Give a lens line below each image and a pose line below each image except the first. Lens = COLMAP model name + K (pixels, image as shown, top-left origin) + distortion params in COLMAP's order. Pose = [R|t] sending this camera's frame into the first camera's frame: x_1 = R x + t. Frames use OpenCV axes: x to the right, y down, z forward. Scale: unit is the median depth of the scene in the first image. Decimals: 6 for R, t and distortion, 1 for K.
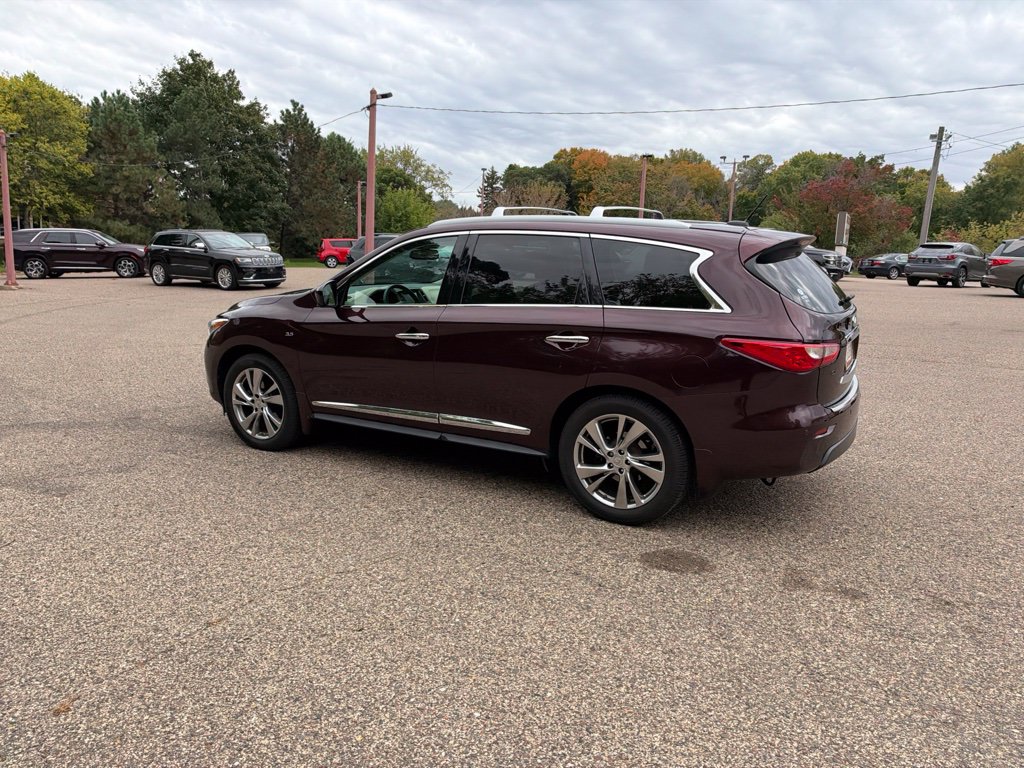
lens RADIAL K [[764.2, 0, 507.6], [0, 764.2, 376.7], [0, 0, 1]] dist [0.001085, -0.012331]
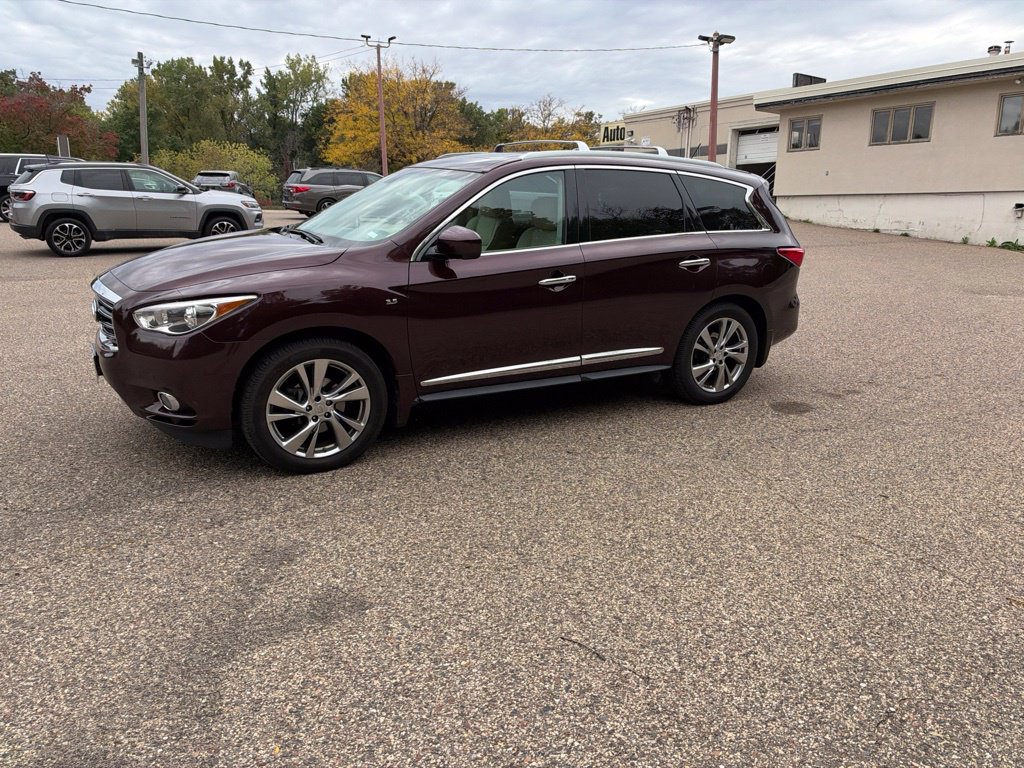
lens RADIAL K [[766.5, 0, 513.6], [0, 766.5, 384.5], [0, 0, 1]] dist [-0.003637, -0.007184]
pose [[0.484923, -0.225965, 0.844860, -0.221228], [0.139508, 0.973660, 0.180341, -0.023744], [-0.863358, 0.030413, 0.503675, 0.129776]]
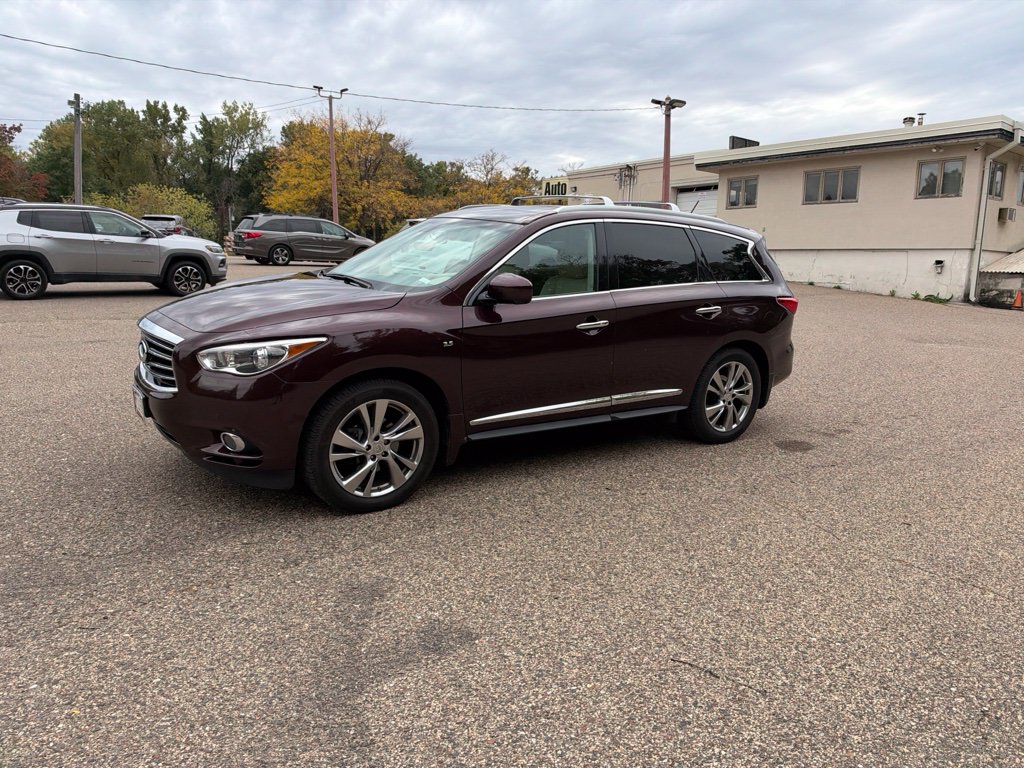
lens RADIAL K [[765.4, 0, 525.6], [0, 765.4, 382.3], [0, 0, 1]] dist [-0.001957, -0.007525]
pose [[0.393706, -0.170734, 0.903242, -0.241825], [0.127849, 0.983220, 0.130125, -0.027042], [-0.910302, 0.064248, 0.408927, 0.153066]]
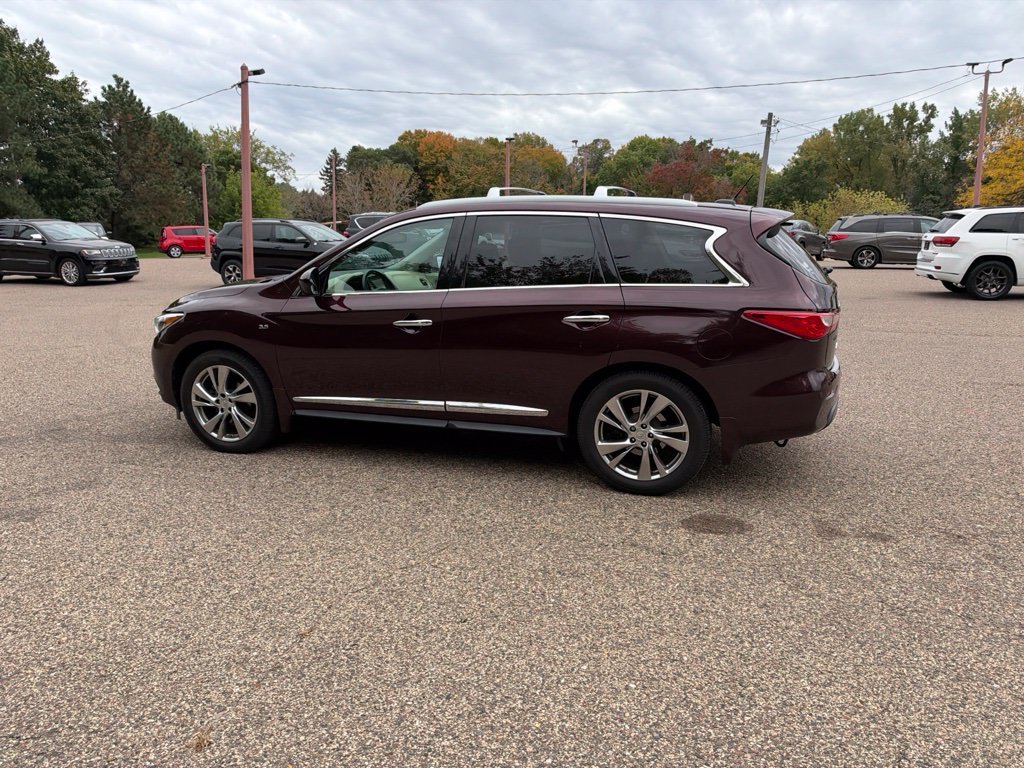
lens RADIAL K [[766.5, 0, 513.6], [0, 766.5, 384.5], [0, 0, 1]] dist [-0.003637, -0.007184]
pose [[0.977603, -0.058879, 0.202055, -0.045296], [0.052961, 0.997998, 0.034576, -0.000386], [-0.203686, -0.023101, 0.978764, 0.004885]]
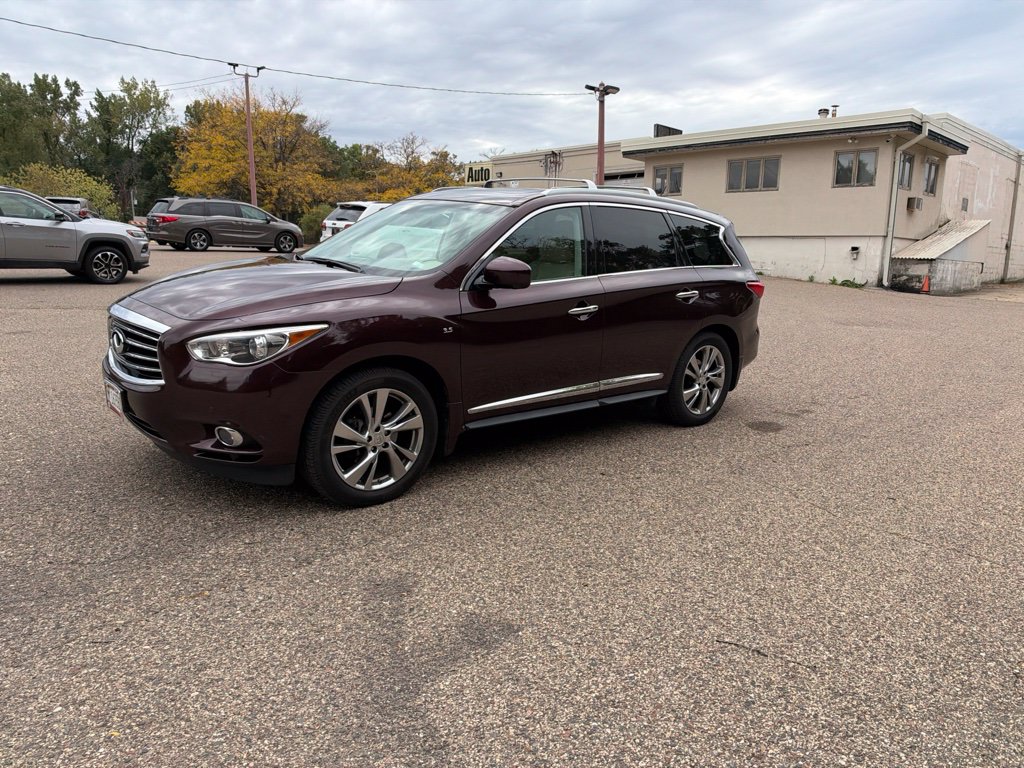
lens RADIAL K [[762.9, 0, 528.4], [0, 762.9, 388.4], [0, 0, 1]] dist [-0.000533, -0.006230]
pose [[0.288600, -0.199801, 0.936370, -0.245650], [0.128278, 0.977235, 0.168985, -0.029073], [-0.948818, 0.071346, 0.307660, 0.174221]]
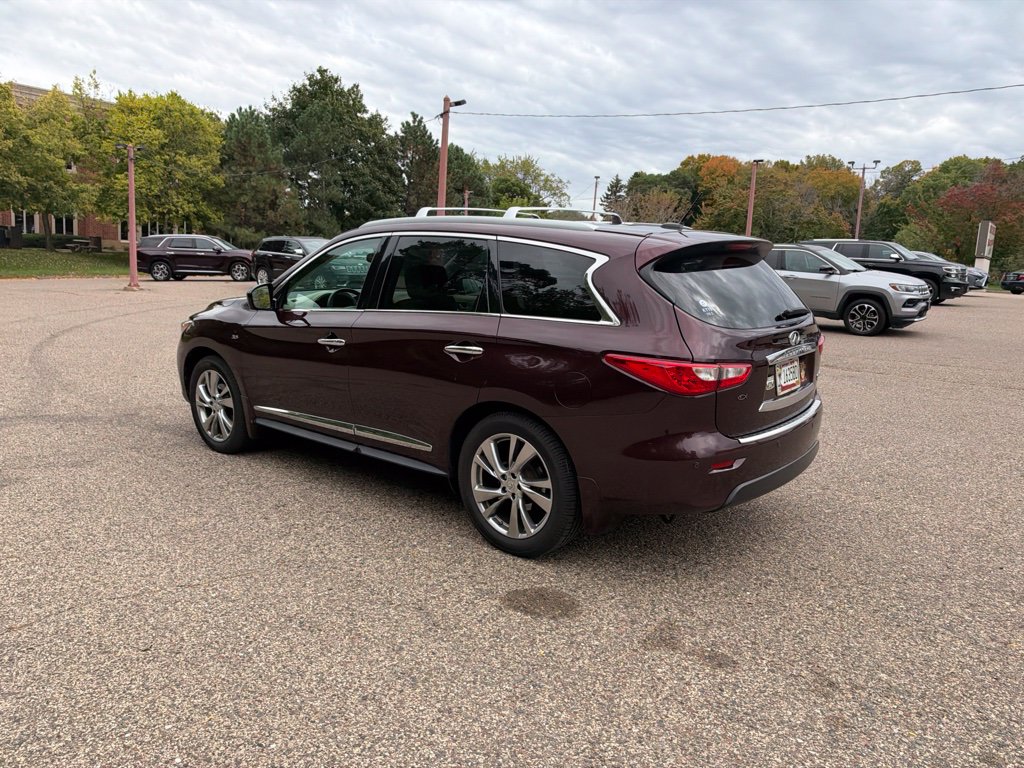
lens RADIAL K [[764.2, 0, 507.6], [0, 764.2, 376.7], [0, 0, 1]] dist [0.001085, -0.012331]
pose [[0.985398, 0.034964, -0.166638, 0.057189], [-0.036927, 0.999280, -0.008695, -0.002105], [0.166214, 0.014722, 0.985980, 0.020445]]
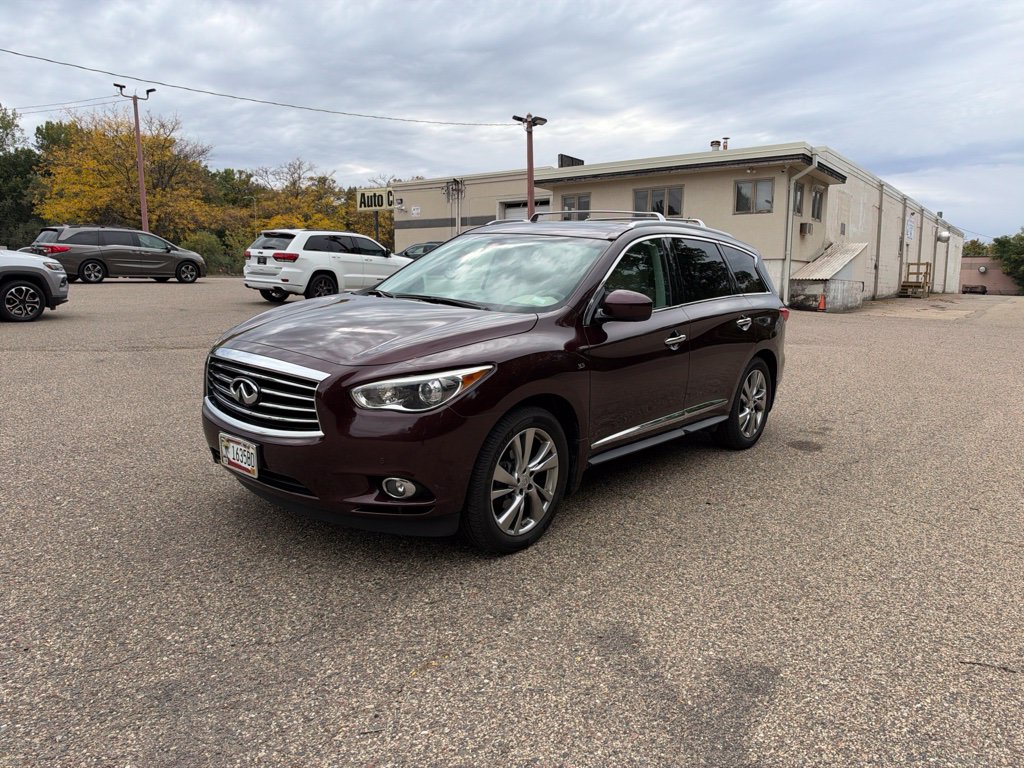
lens RADIAL K [[760.1, 0, 528.3], [0, 760.1, 372.2], [0, 0, 1]] dist [0.042740, -0.083627]
pose [[0.127028, -0.158560, 0.979144, -0.255569], [0.141351, 0.979959, 0.140354, -0.040302], [-0.981776, 0.120574, 0.146895, 0.236240]]
